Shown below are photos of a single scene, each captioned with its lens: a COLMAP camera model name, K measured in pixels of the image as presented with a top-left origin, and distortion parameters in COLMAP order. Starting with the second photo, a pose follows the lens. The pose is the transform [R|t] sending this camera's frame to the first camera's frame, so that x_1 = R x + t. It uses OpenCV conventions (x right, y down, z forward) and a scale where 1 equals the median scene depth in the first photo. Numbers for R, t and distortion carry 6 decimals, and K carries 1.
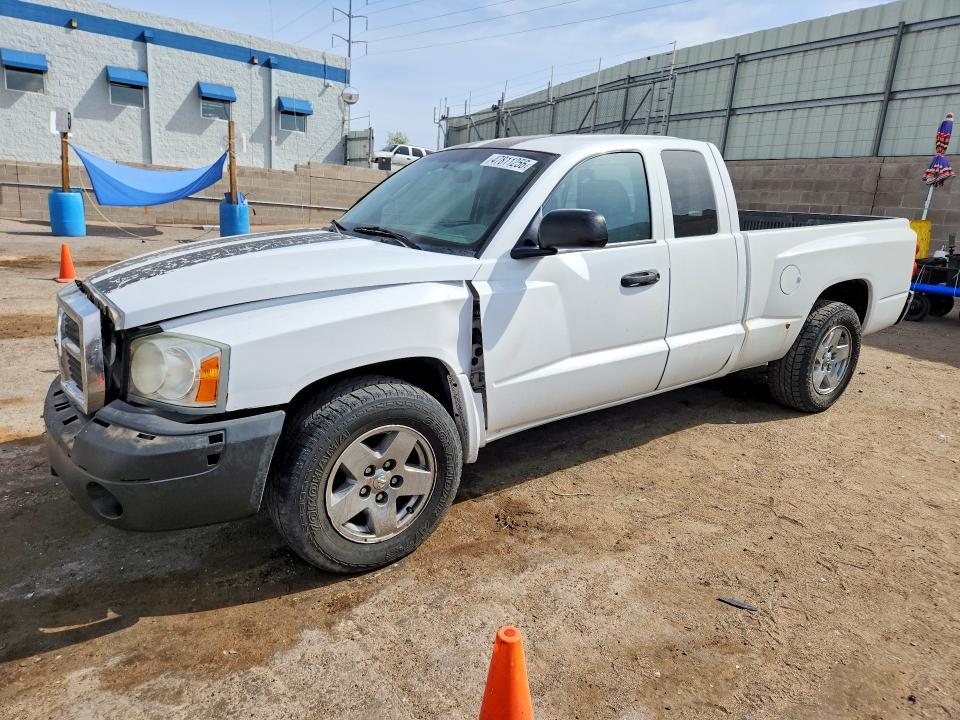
lens RADIAL K [[704.8, 0, 477.7], [0, 704.8, 359.6], [0, 0, 1]] dist [0.035259, -0.033021]
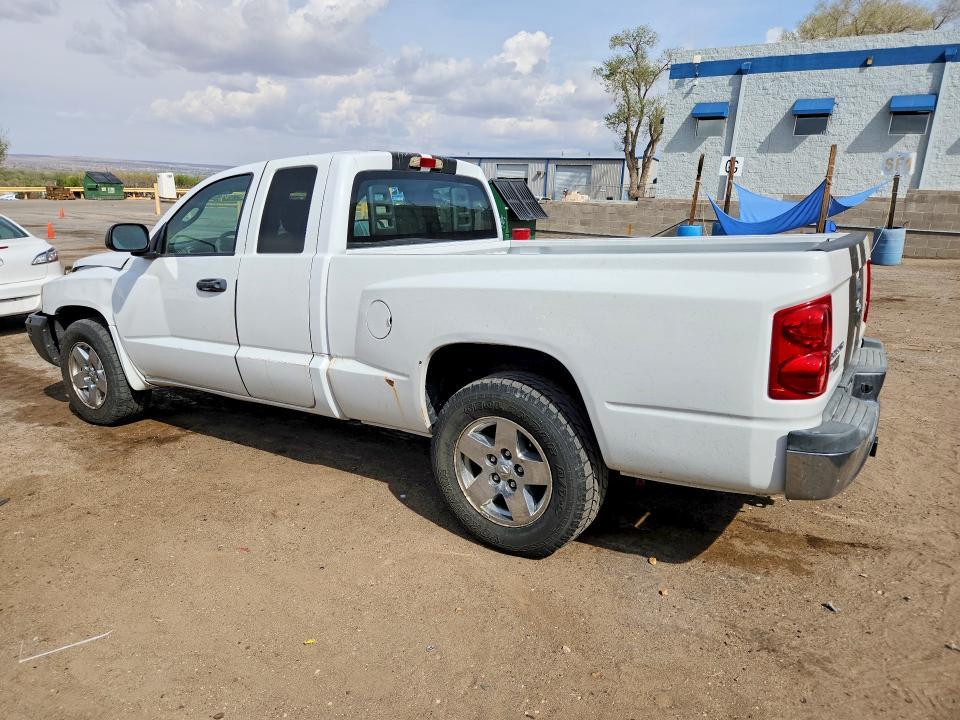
lens RADIAL K [[704.8, 0, 486.0], [0, 704.8, 359.7], [0, 0, 1]] dist [0.035259, -0.033021]
pose [[0.280880, 0.166196, -0.945244, 0.326052], [-0.212502, 0.971216, 0.107618, -0.048156], [0.935922, 0.170638, 0.308112, 0.243885]]
